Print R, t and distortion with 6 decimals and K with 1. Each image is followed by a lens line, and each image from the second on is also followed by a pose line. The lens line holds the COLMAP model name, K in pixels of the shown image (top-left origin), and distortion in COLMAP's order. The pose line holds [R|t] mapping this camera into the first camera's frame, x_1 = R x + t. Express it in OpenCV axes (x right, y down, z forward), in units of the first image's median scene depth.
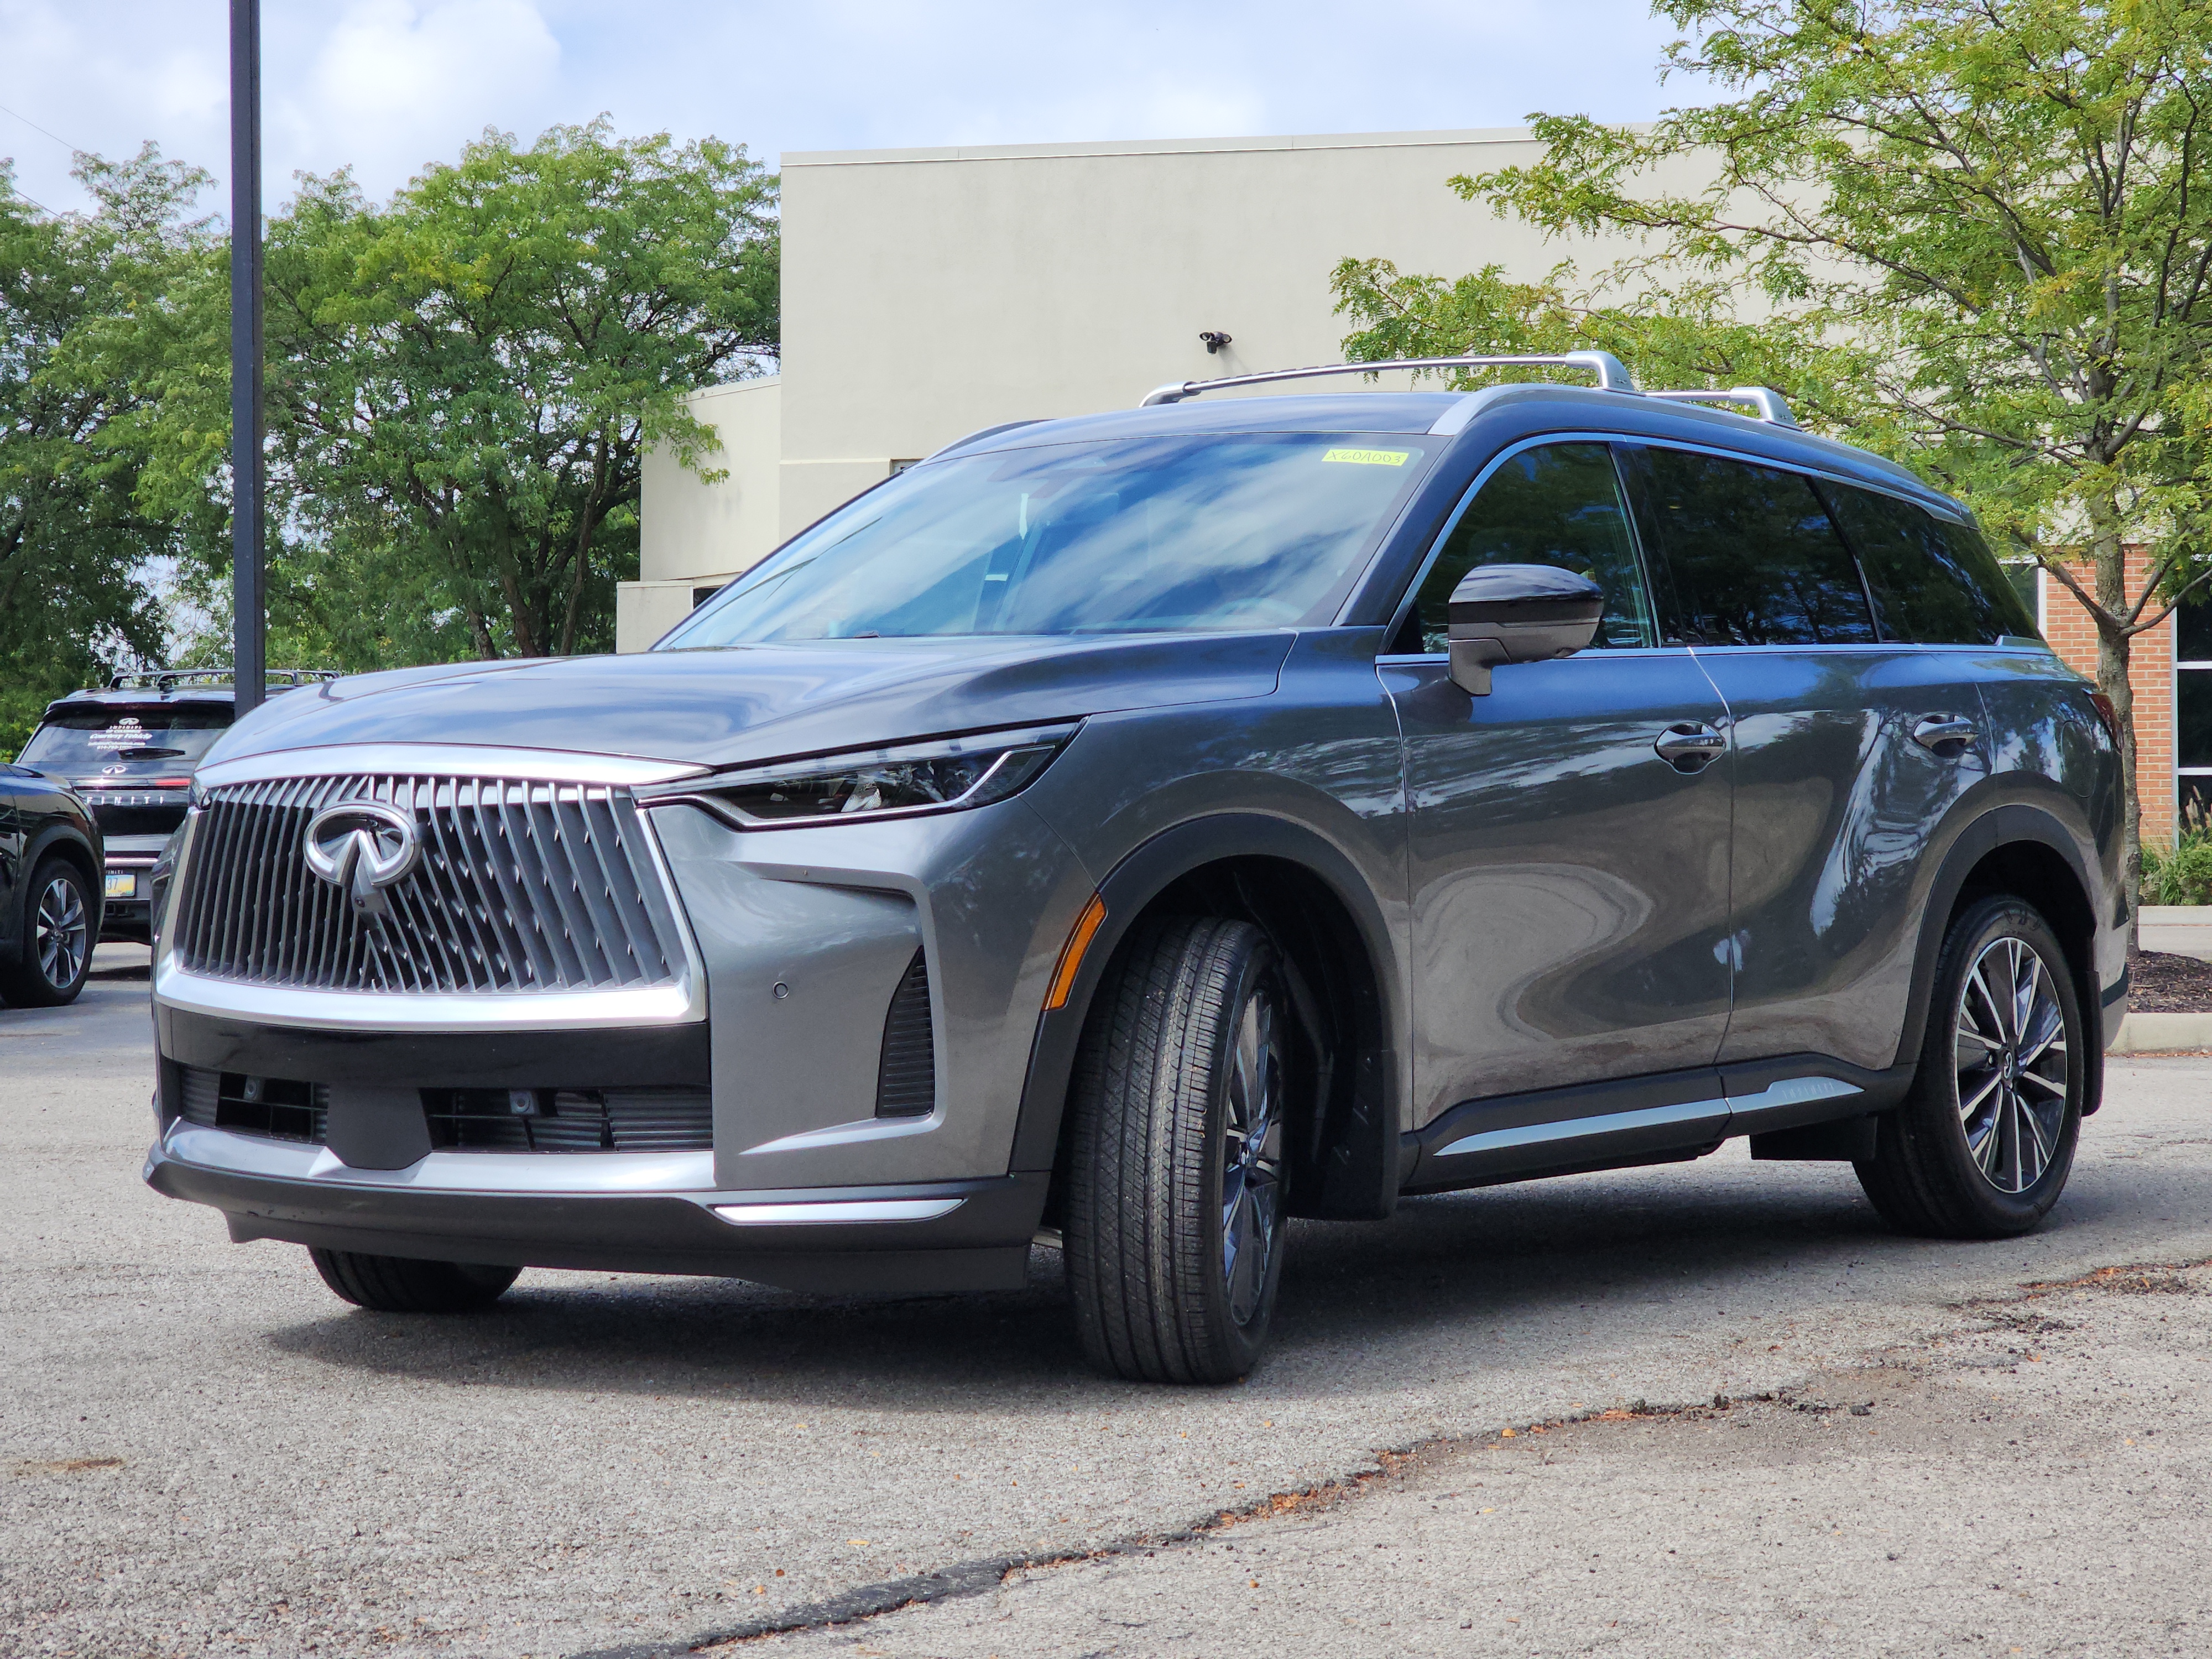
lens RADIAL K [[4447.3, 0, 1106.0], [0, 4447.3, 830.4], [0, 0, 1]] dist [0.034580, 0.000000]
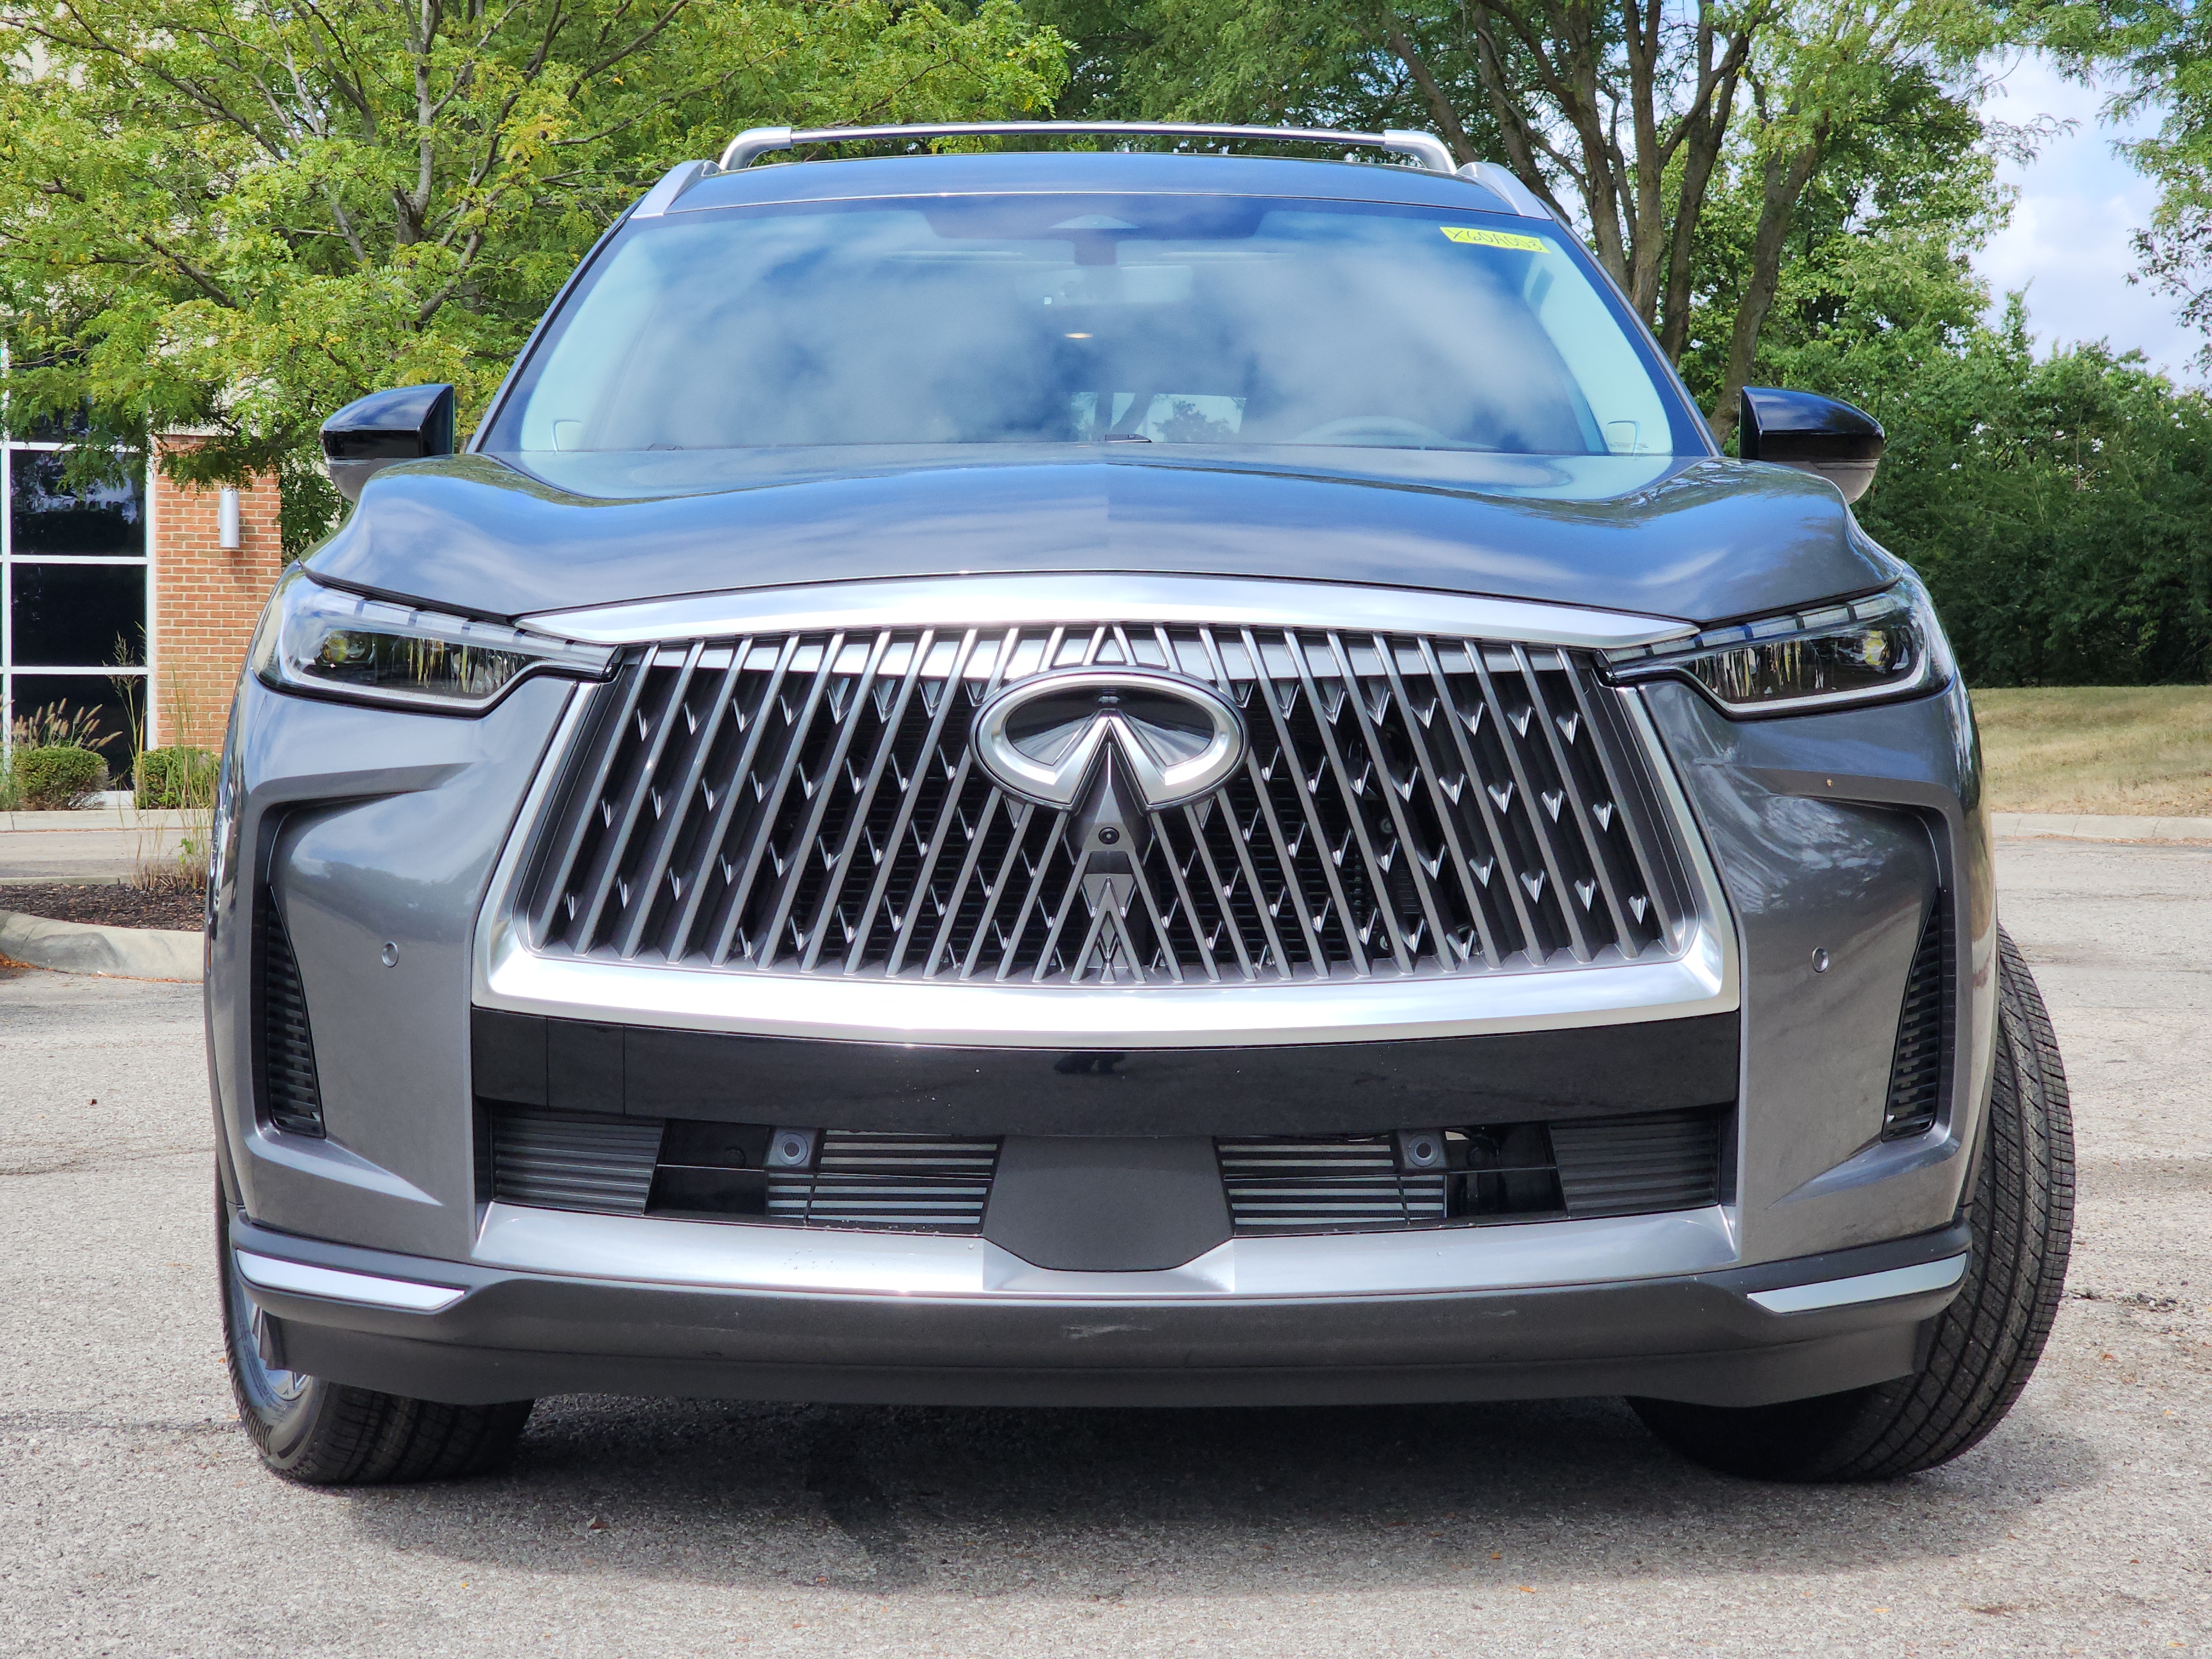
lens RADIAL K [[4447.3, 0, 1104.1], [0, 4447.3, 825.5], [0, 0, 1]] dist [0.034580, 0.000000]
pose [[0.747019, -0.008112, 0.664753, -0.577665], [-0.003229, 0.999869, 0.015831, 0.005391], [-0.664794, -0.013972, 0.746896, 0.550861]]
